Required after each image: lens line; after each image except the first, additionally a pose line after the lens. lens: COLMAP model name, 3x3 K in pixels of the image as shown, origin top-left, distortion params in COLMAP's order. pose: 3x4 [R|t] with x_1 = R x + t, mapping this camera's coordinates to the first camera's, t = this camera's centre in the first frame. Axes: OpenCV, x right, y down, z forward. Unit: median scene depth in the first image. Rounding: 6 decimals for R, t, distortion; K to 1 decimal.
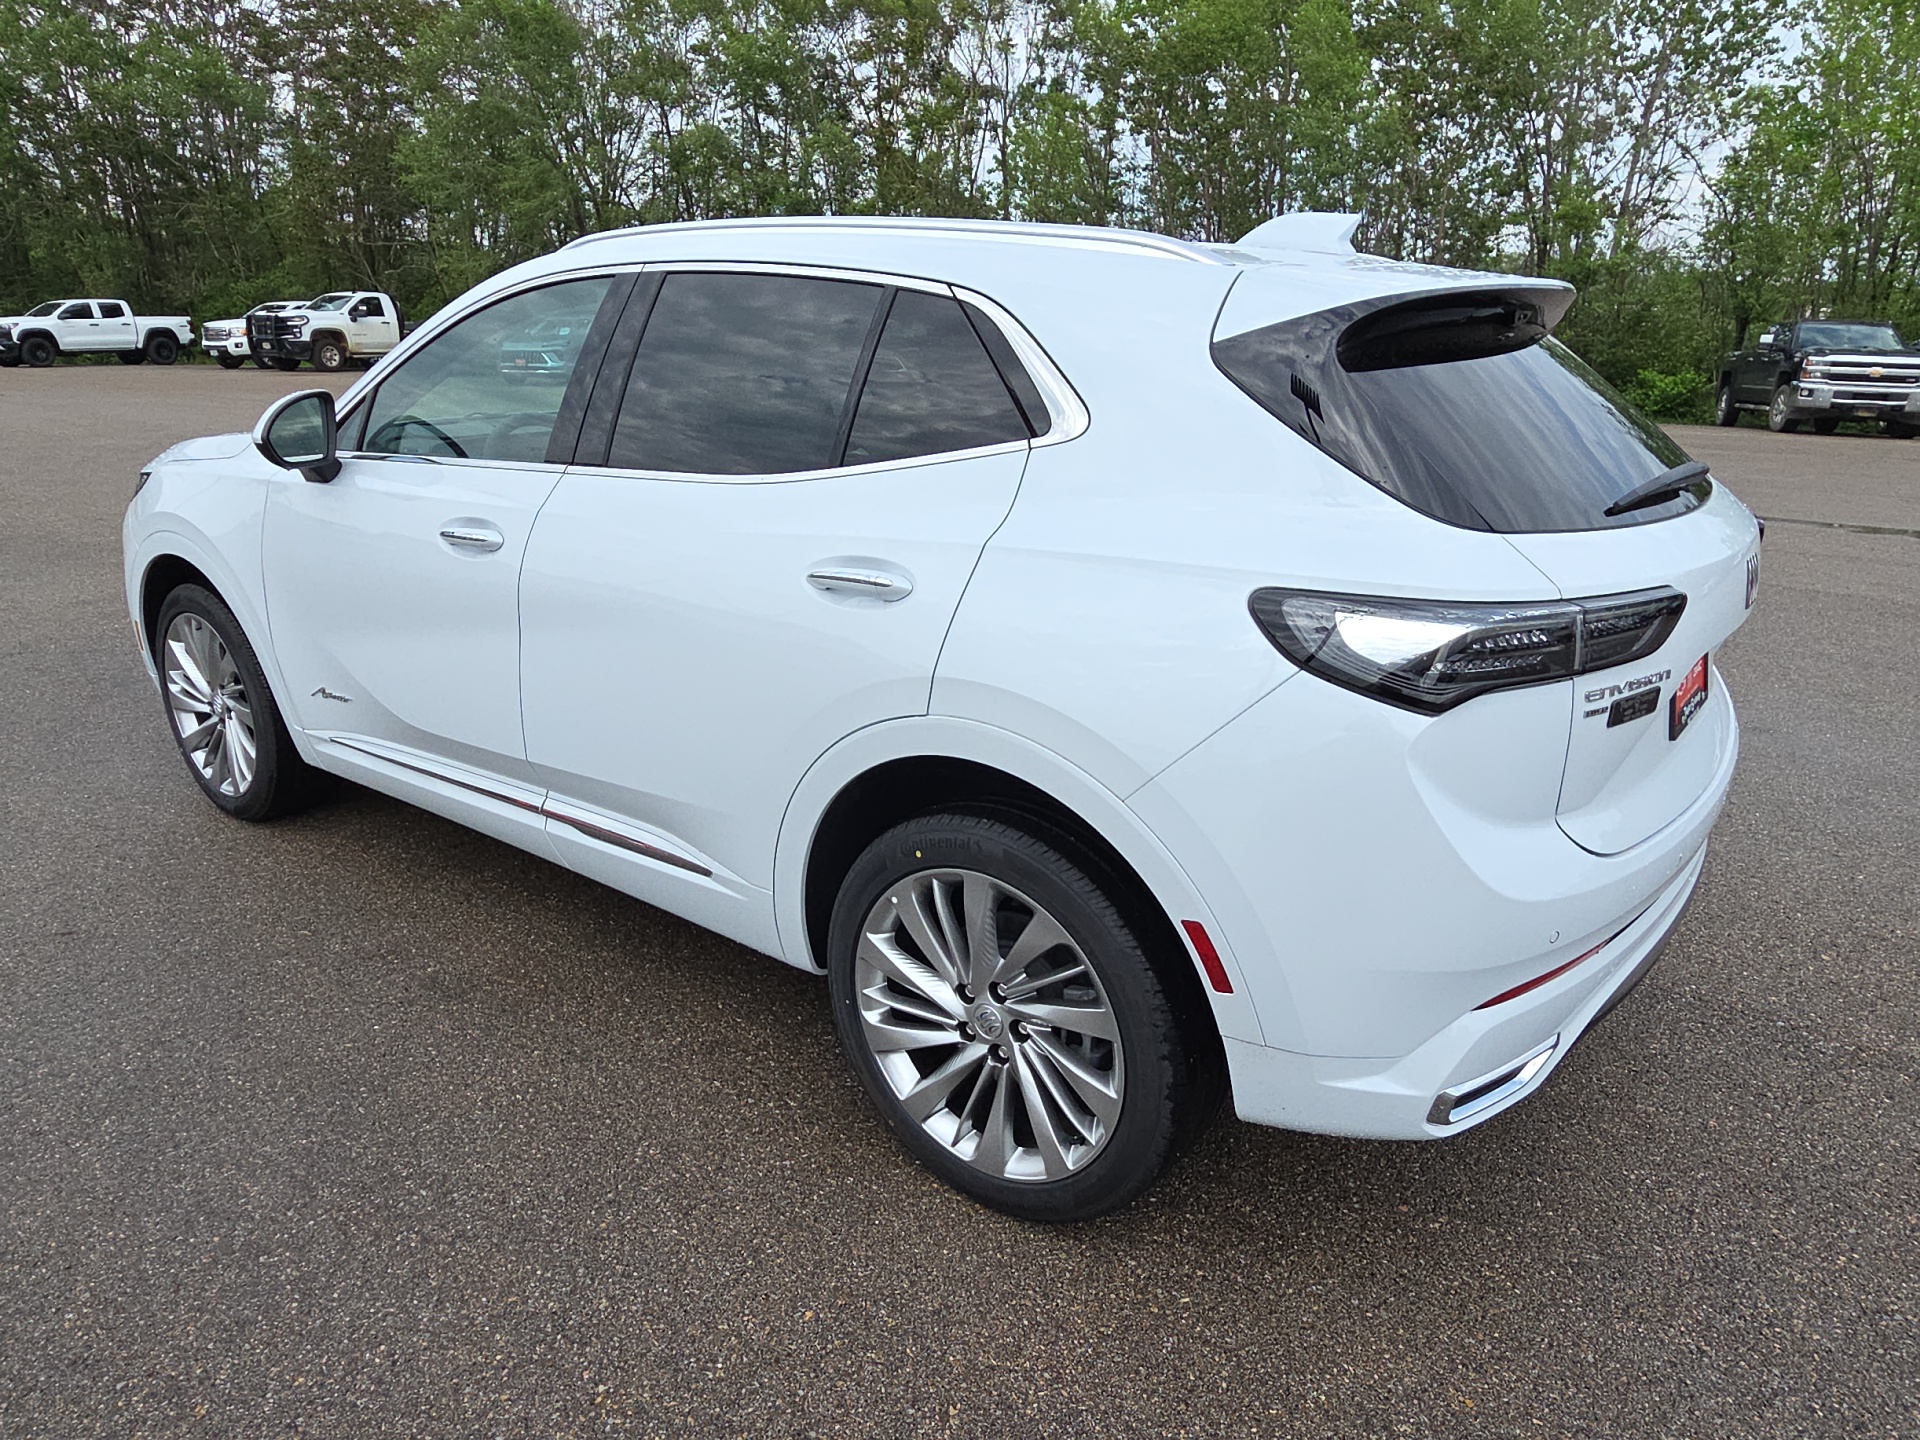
lens RADIAL K [[1287.8, 0, 951.7], [0, 1287.8, 739.3], [0, 0, 1]] dist [0.002854, -0.000645]
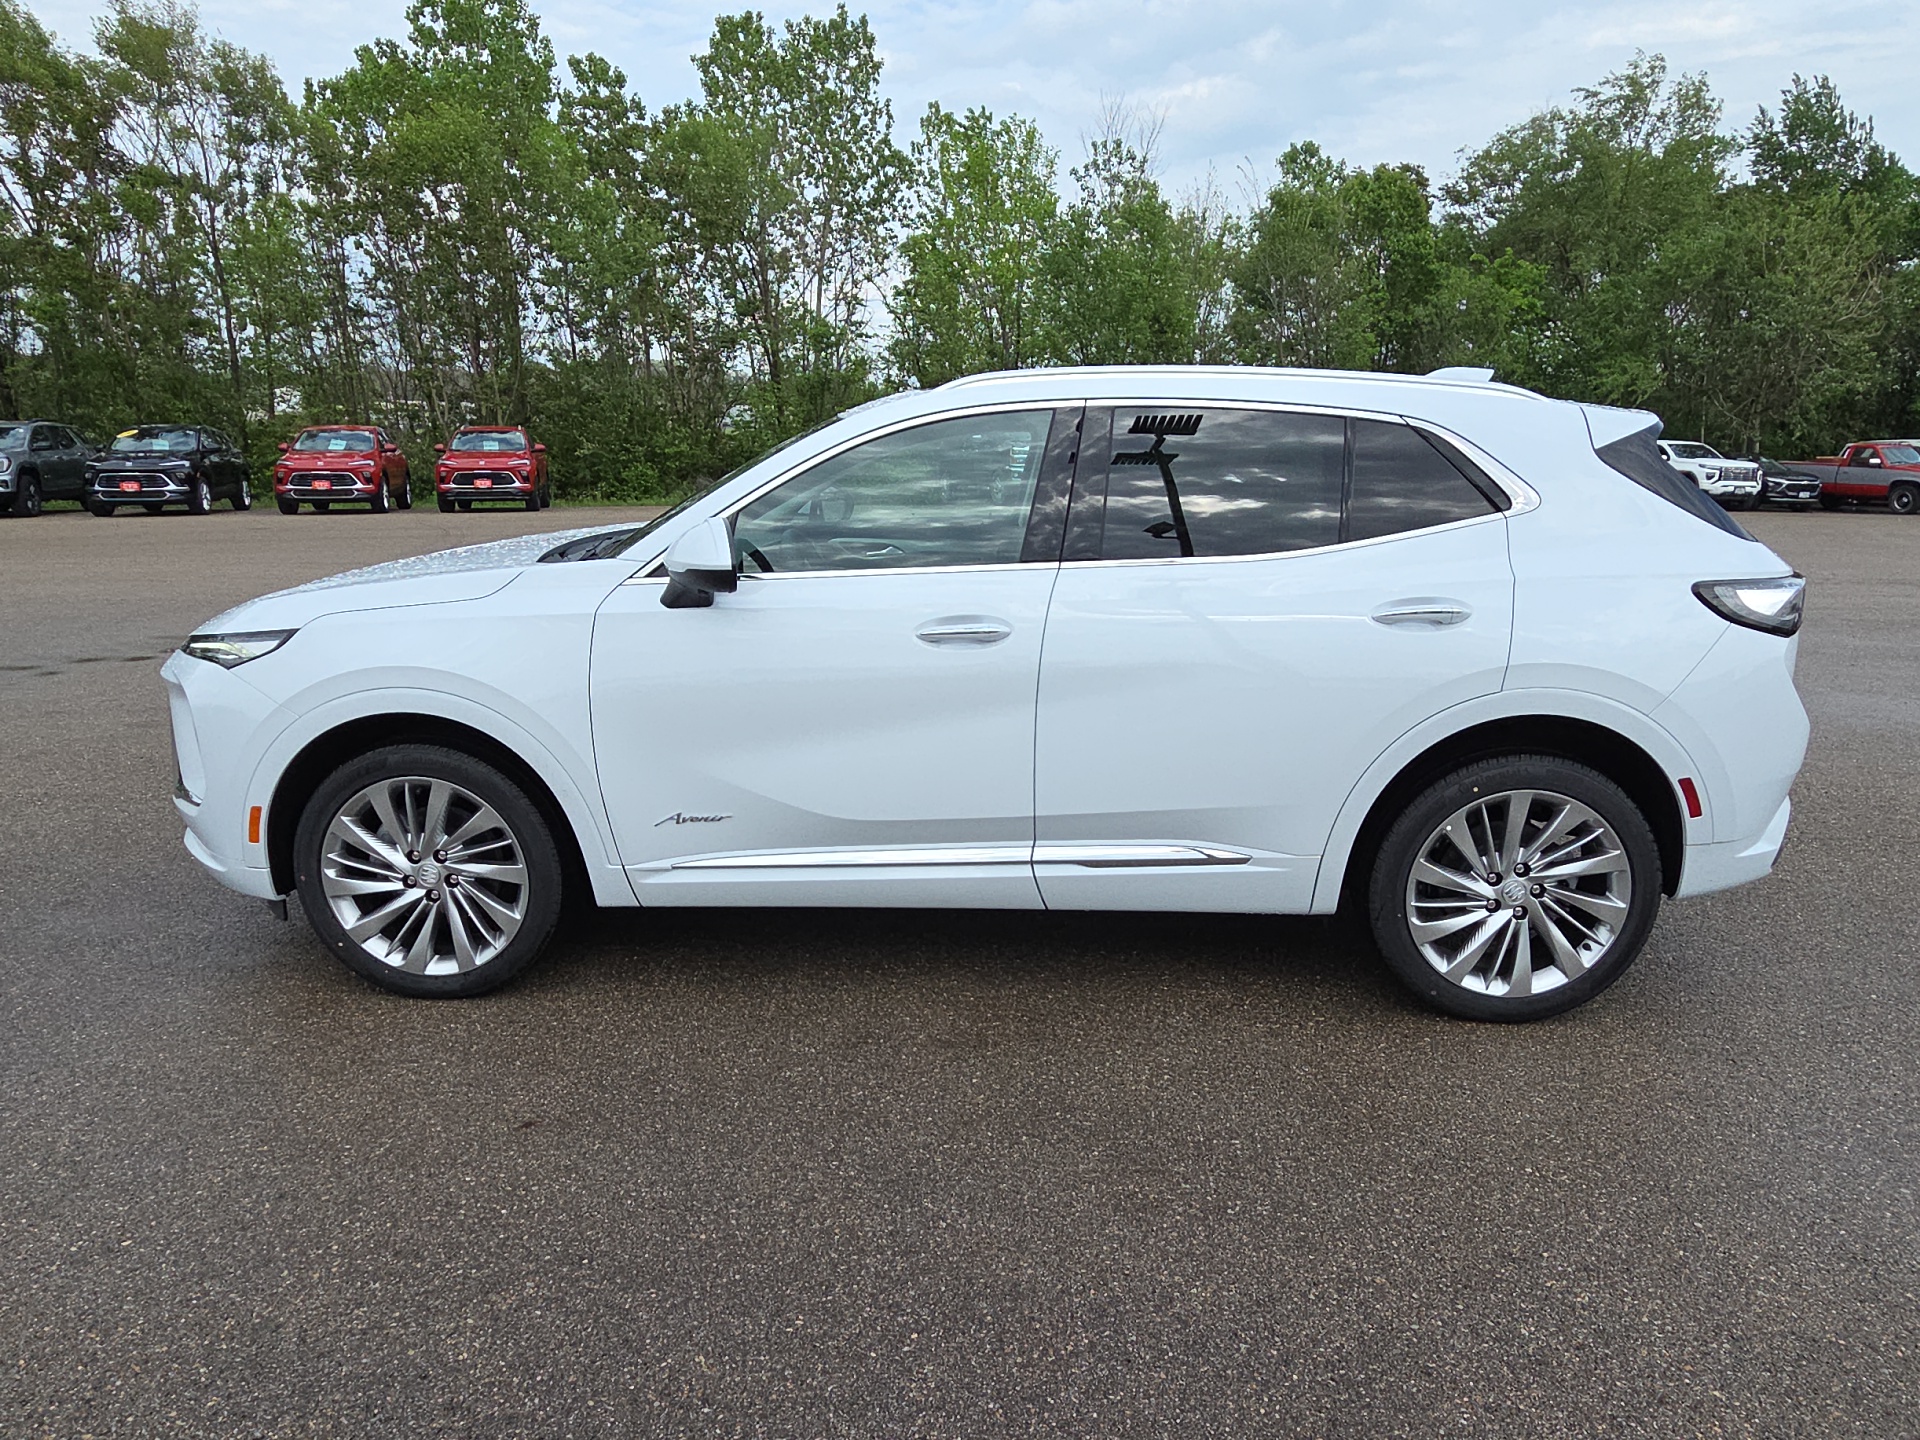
lens RADIAL K [[1287.8, 0, 951.7], [0, 1287.8, 739.3], [0, 0, 1]] dist [0.002854, -0.000645]
pose [[0.816242, -0.153865, 0.556843, -1.125790], [0.194349, 0.980834, -0.013864, -0.054590], [-0.544038, 0.119538, 0.830502, 0.071259]]
